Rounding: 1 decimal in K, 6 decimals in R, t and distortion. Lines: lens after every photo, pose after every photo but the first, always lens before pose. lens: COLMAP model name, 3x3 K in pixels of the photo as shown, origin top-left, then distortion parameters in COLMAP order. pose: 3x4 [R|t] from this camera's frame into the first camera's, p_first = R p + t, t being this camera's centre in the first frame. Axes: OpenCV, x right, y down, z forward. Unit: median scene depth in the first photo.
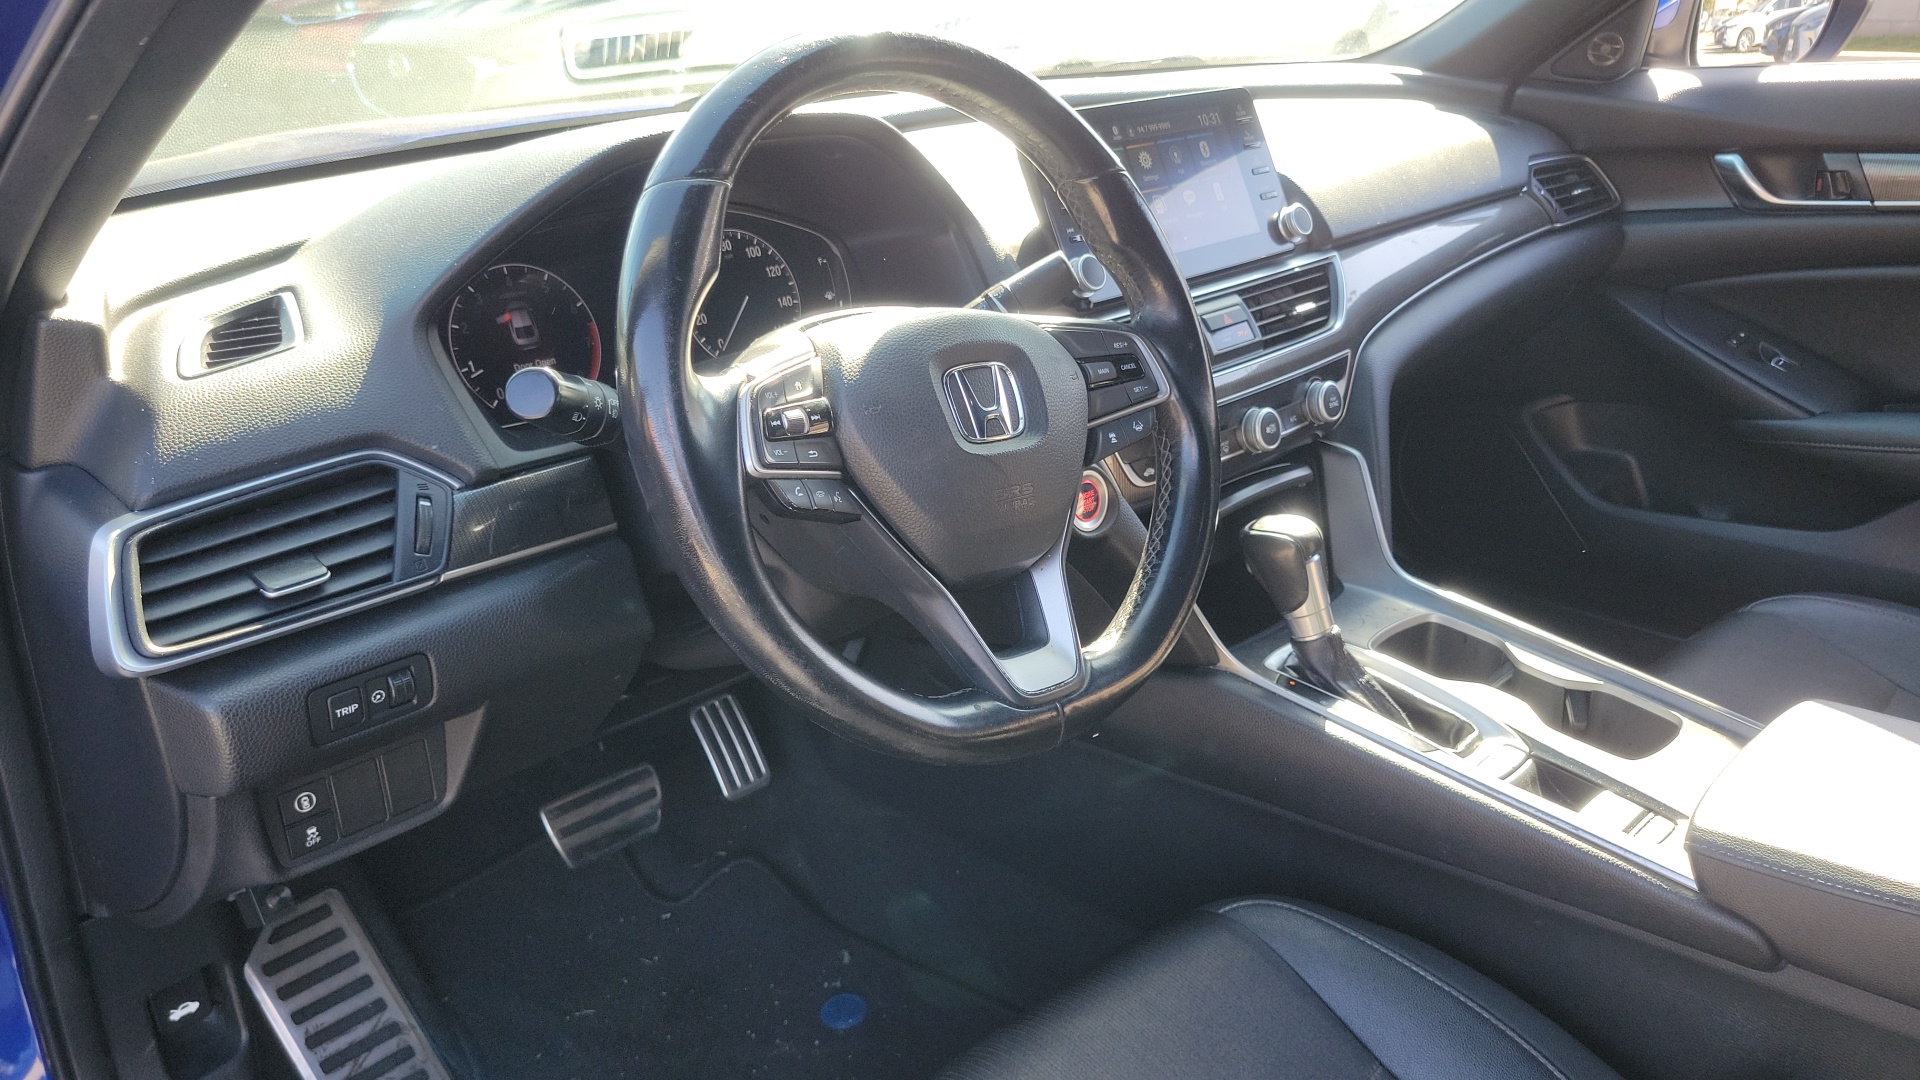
lens RADIAL K [[1452.1, 0, 949.0], [0, 1452.1, 538.7], [0, 0, 1]] dist [0.025000, 0.000081]
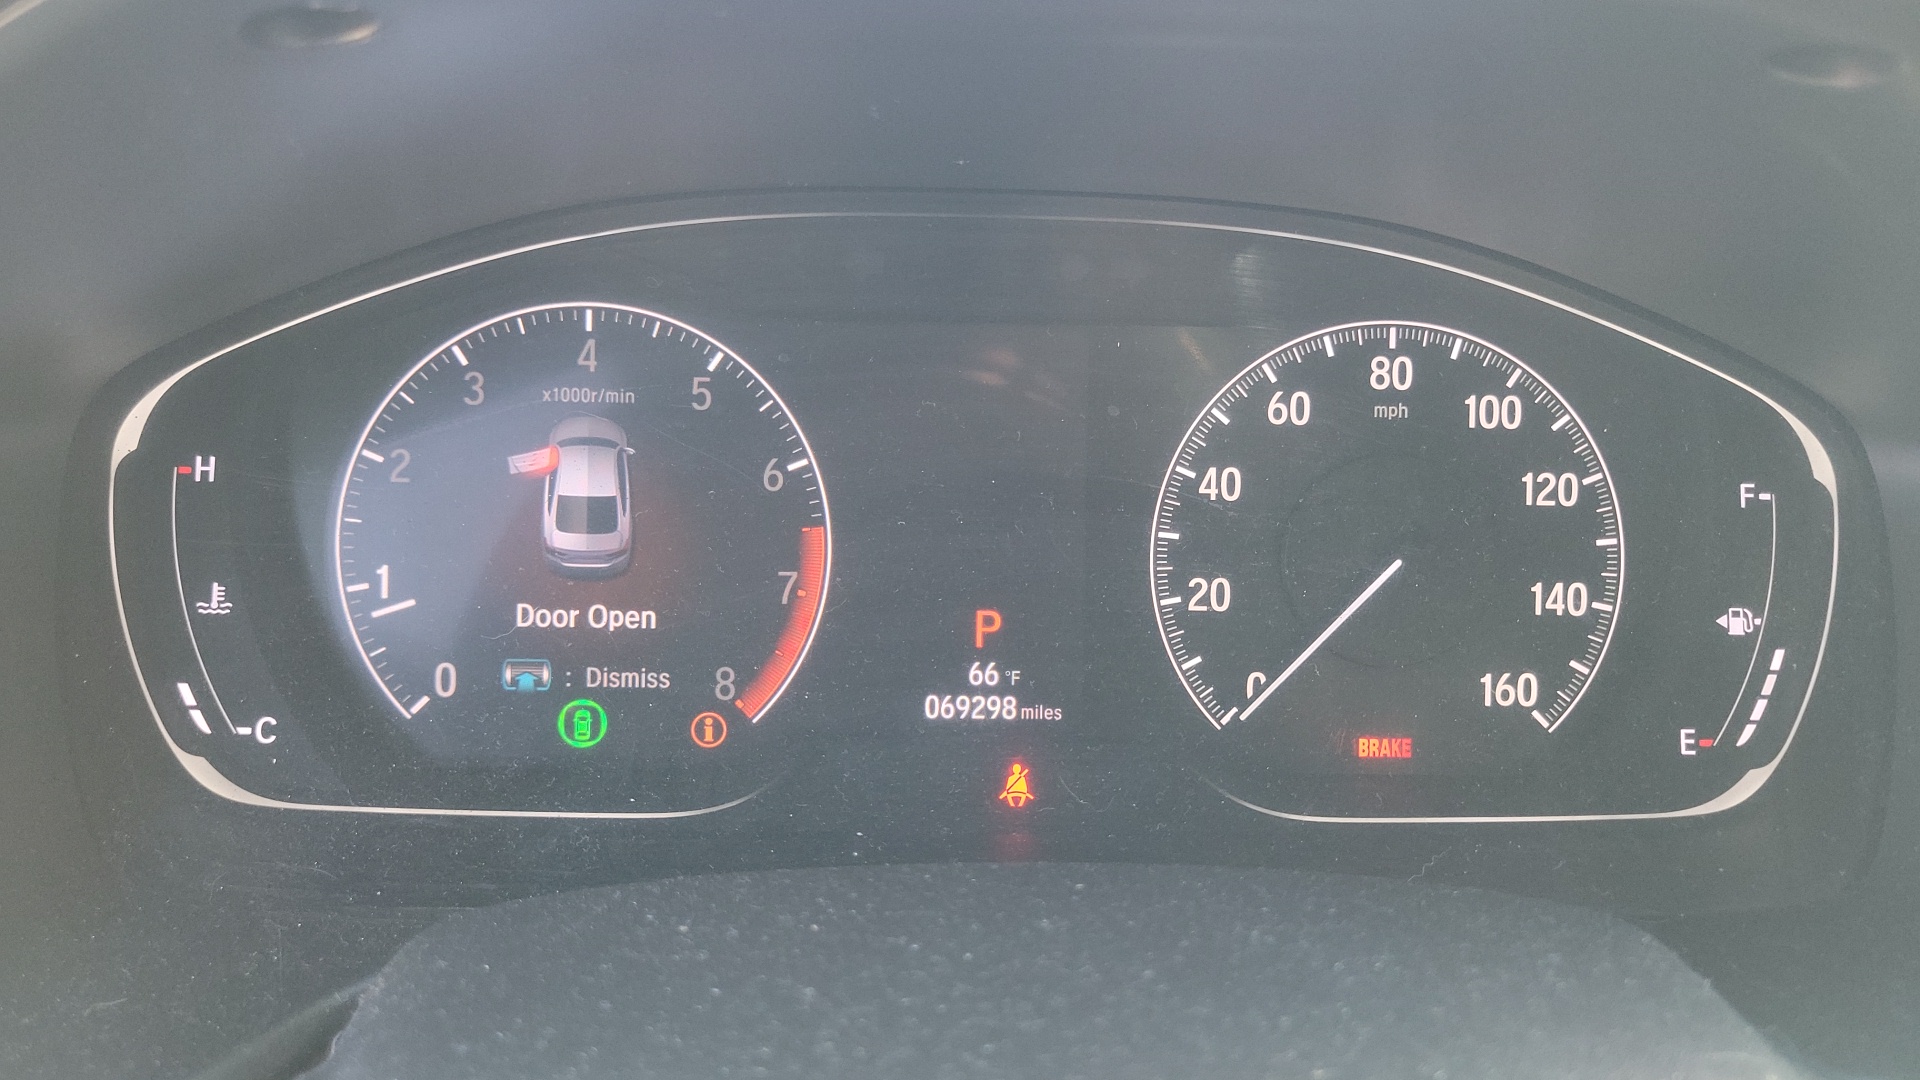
lens RADIAL K [[1452.1, 0, 949.0], [0, 1452.1, 538.7], [0, 0, 1]] dist [0.025000, 0.000081]
pose [[0.737589, 0.295575, -0.607123, -0.029692], [-0.288843, 0.950805, 0.111982, -0.174094], [0.610355, 0.092767, 0.786678, 0.704378]]
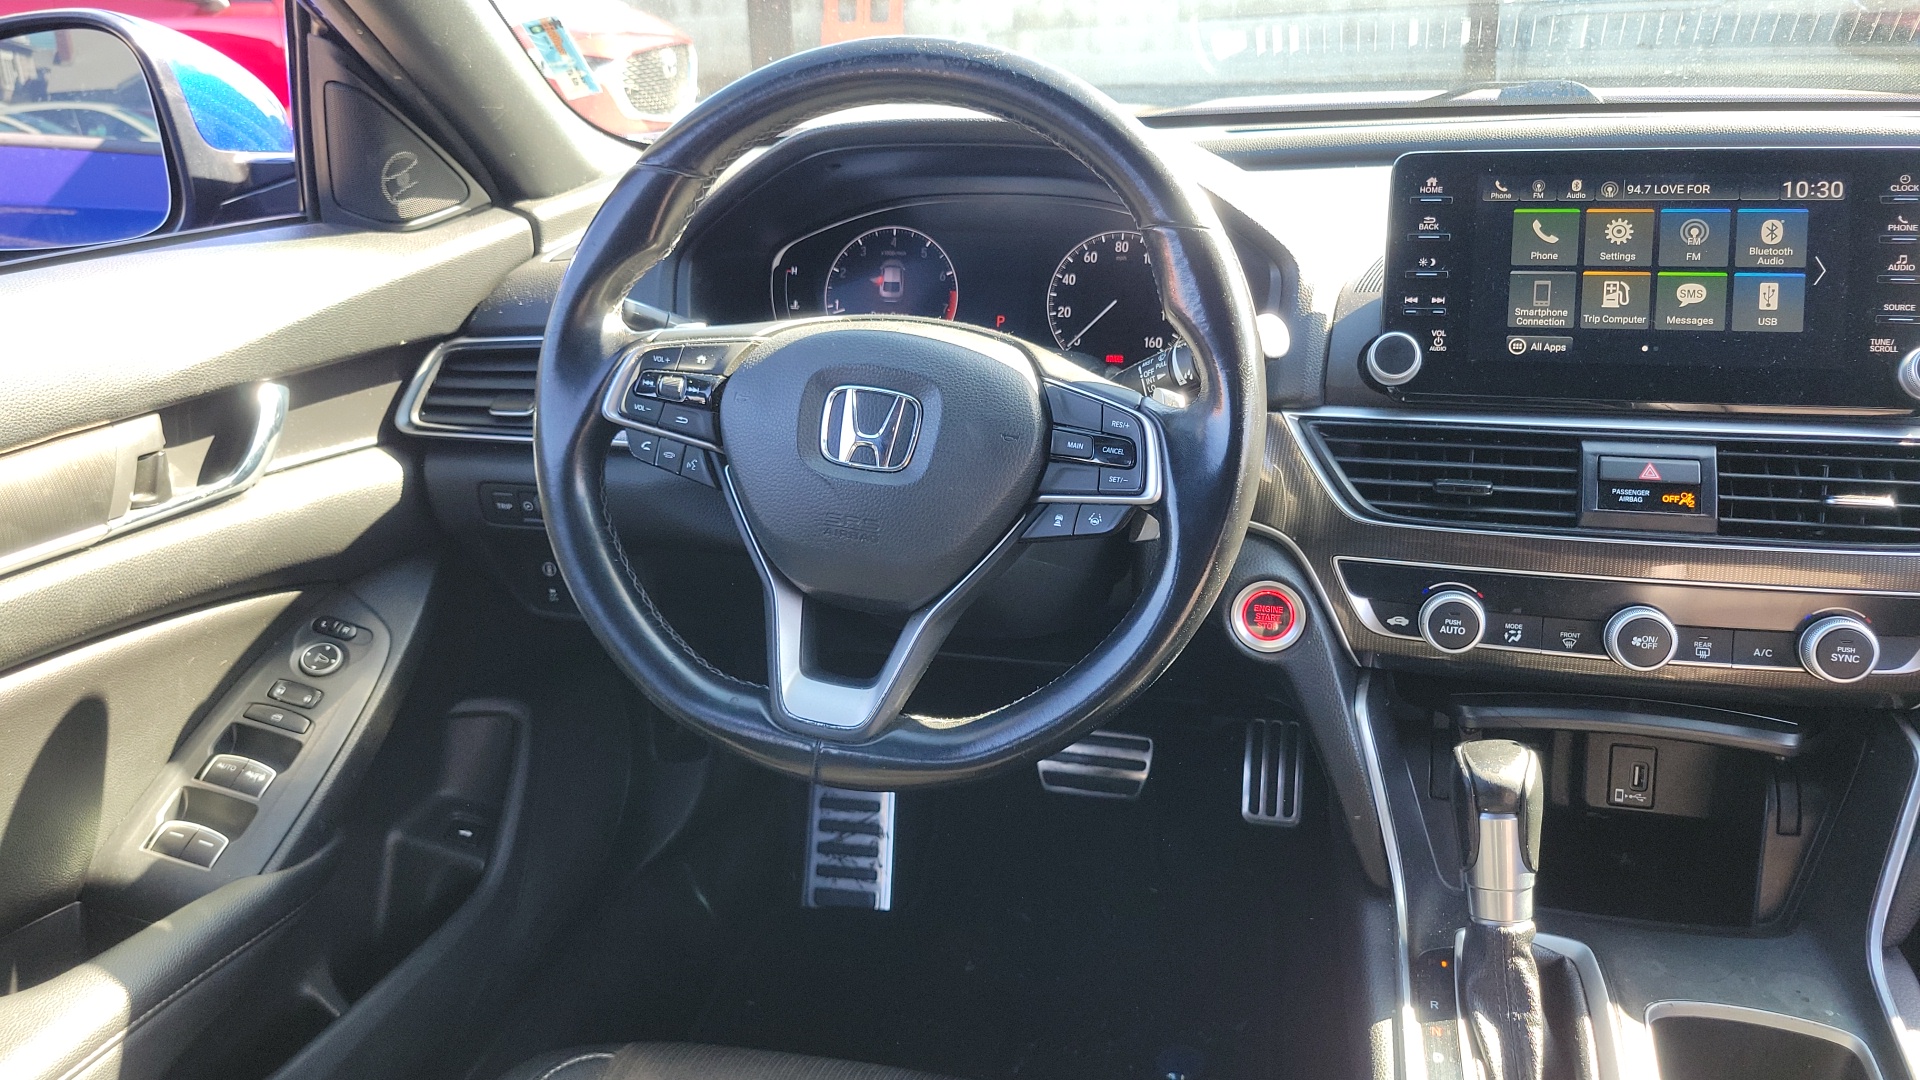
lens RADIAL K [[1452.1, 0, 949.0], [0, 1452.1, 538.7], [0, 0, 1]] dist [0.025000, 0.000081]
pose [[0.514206, 0.324224, -0.794022, 0.626671], [-0.297522, 0.935736, 0.189416, -0.165506], [0.804408, 0.138840, 0.577625, 0.356050]]
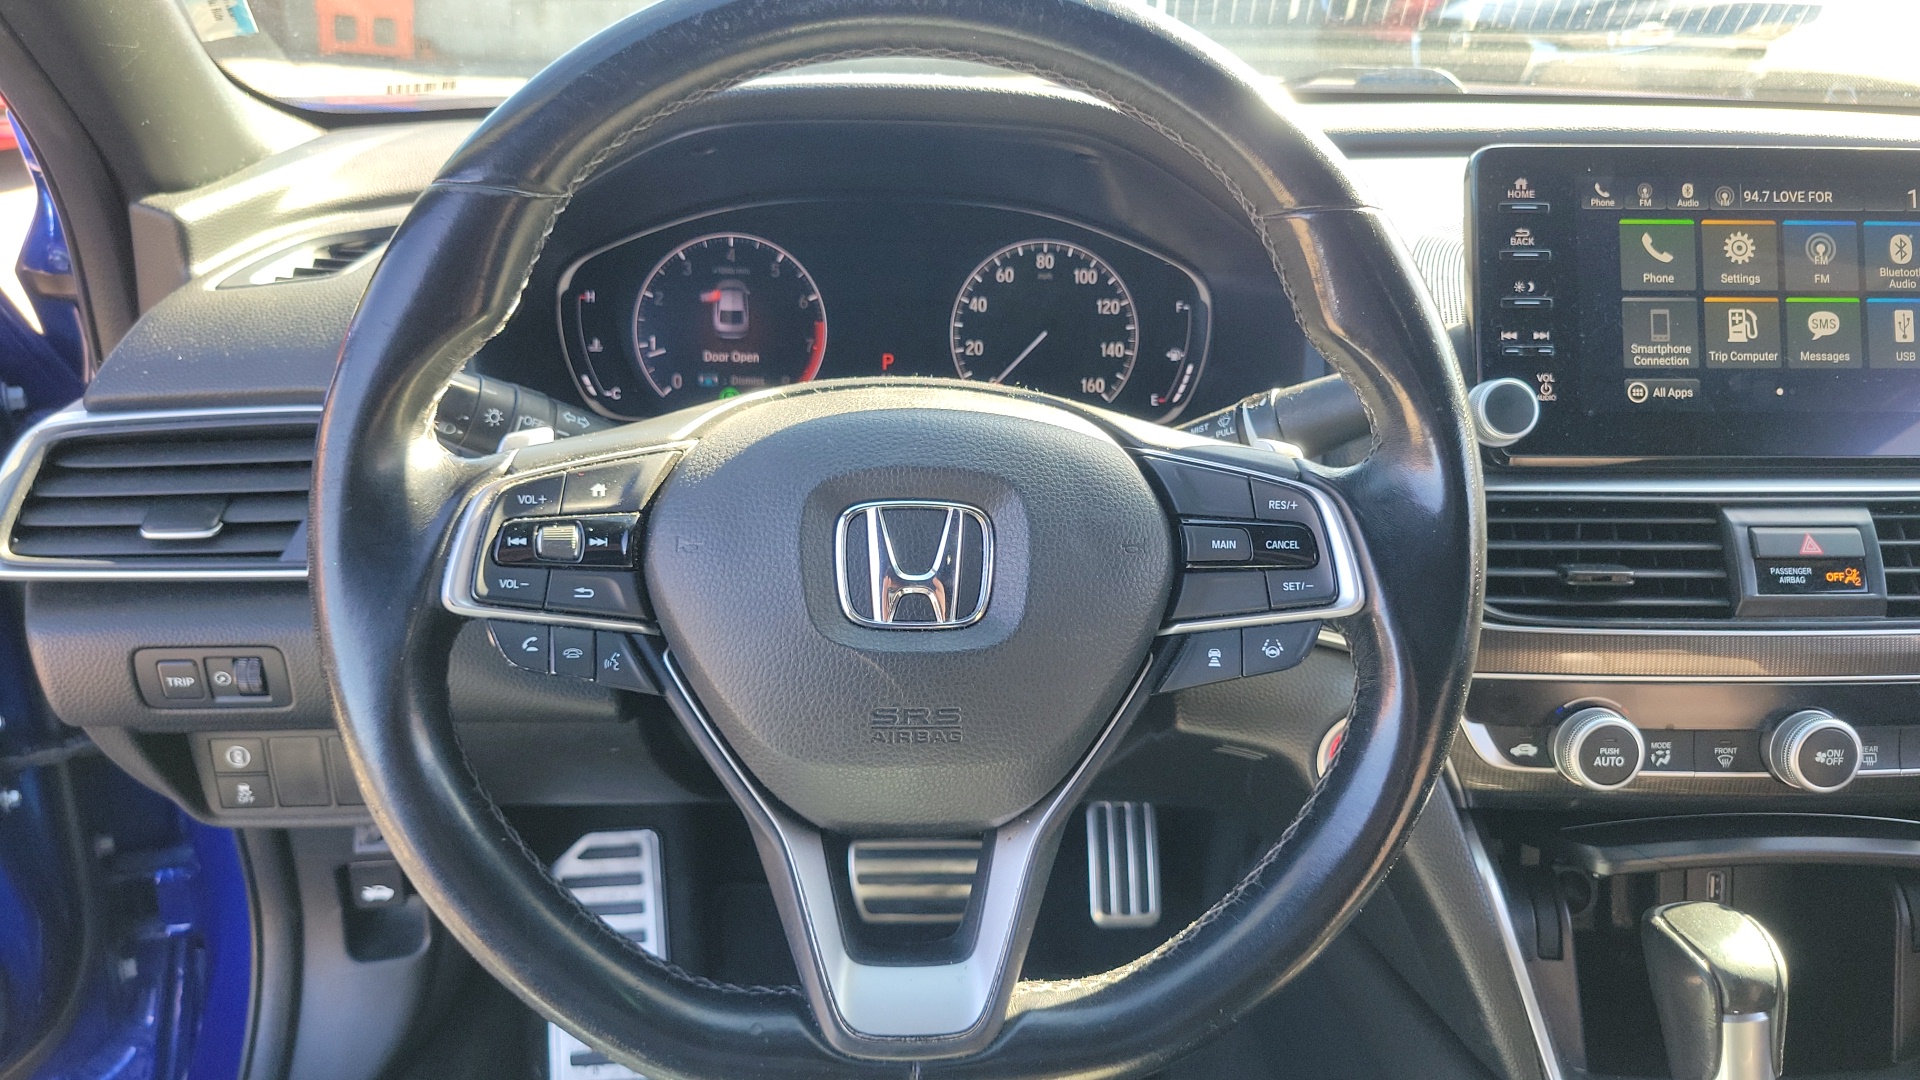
lens RADIAL K [[1466.0, 0, 954.9], [0, 1466.0, 535.8], [0, 0, 1]] dist [0.035821, -0.036809]
pose [[0.752144, 0.287905, -0.592781, 0.301221], [-0.282136, 0.953593, 0.105161, -0.130344], [0.595549, 0.088148, 0.798468, 0.368351]]
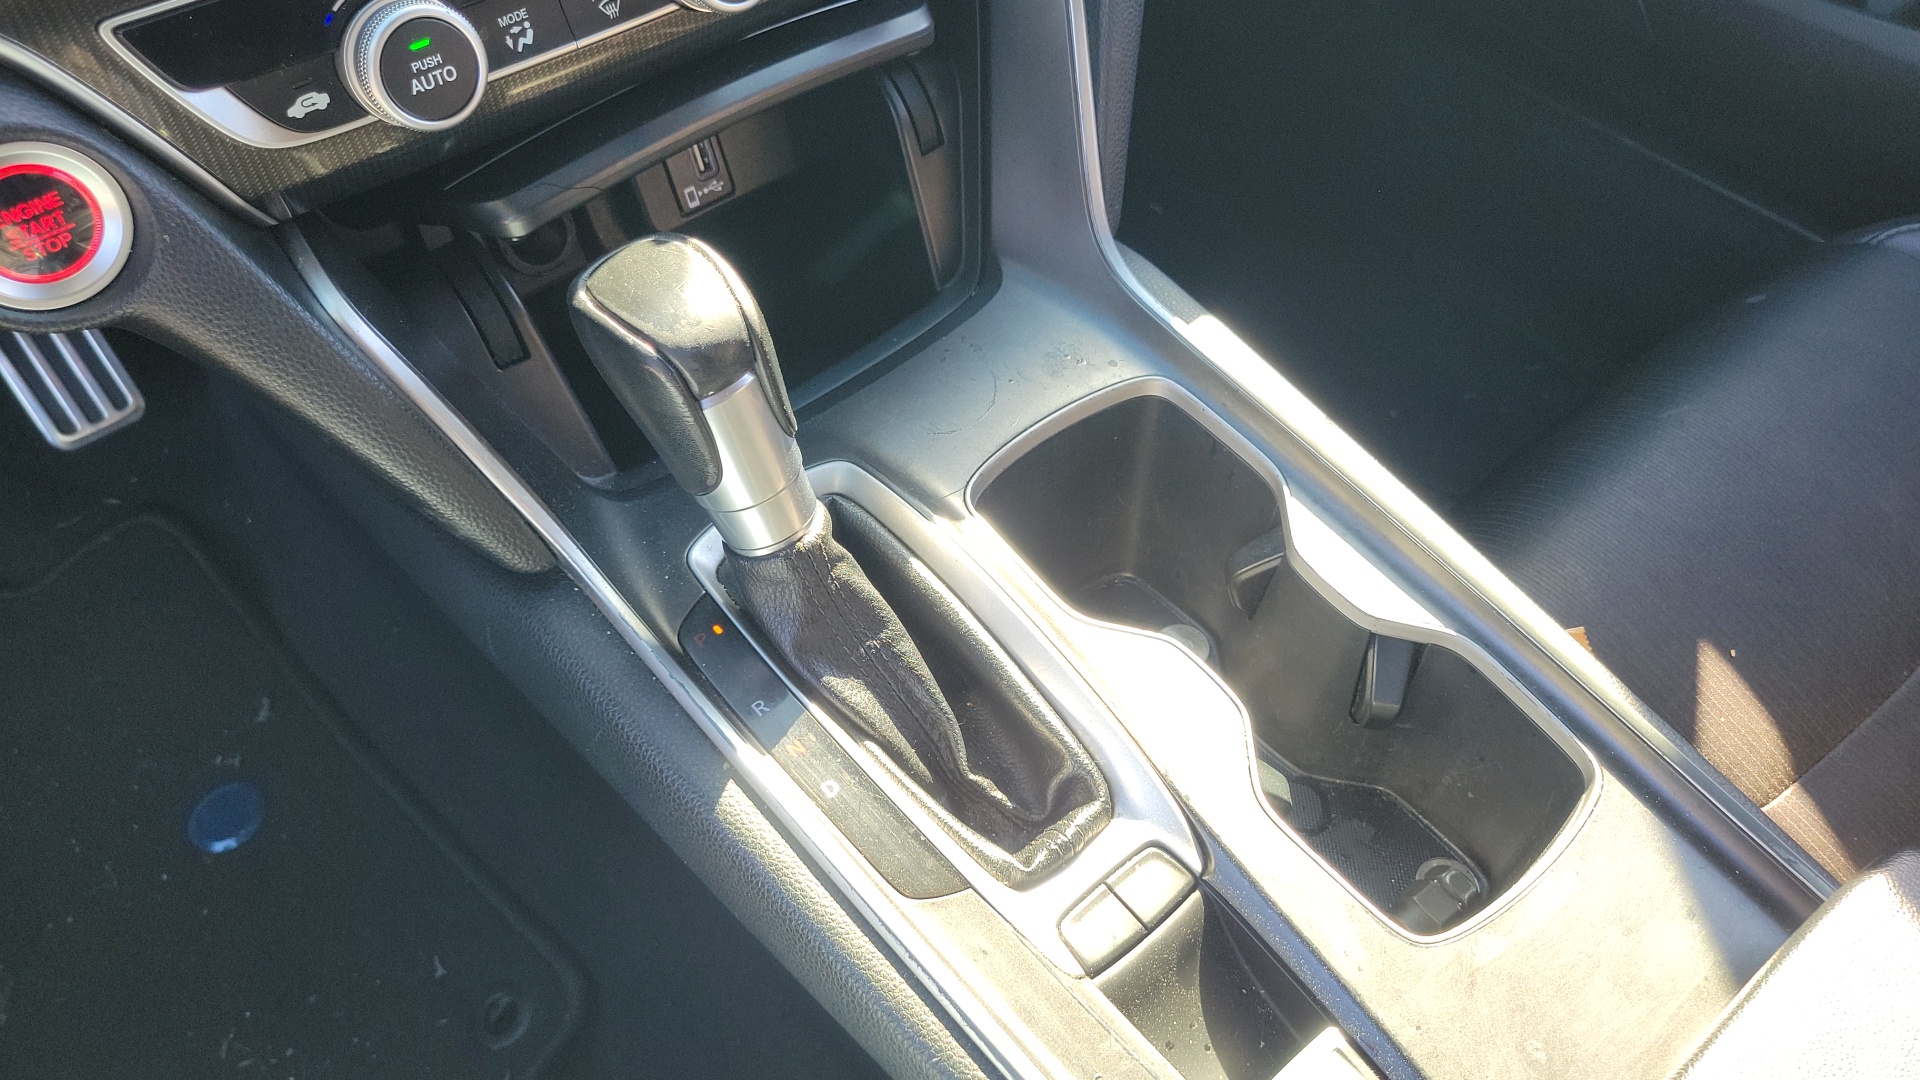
lens RADIAL K [[1465.6, 0, 954.2], [0, 1465.6, 536.6], [0, 0, 1]] dist [0.040239, -0.001606]
pose [[0.997288, 0.069842, -0.023200, 0.318833], [-0.050275, 0.876771, 0.478273, -0.138162], [0.053745, -0.475810, 0.877905, 0.642365]]
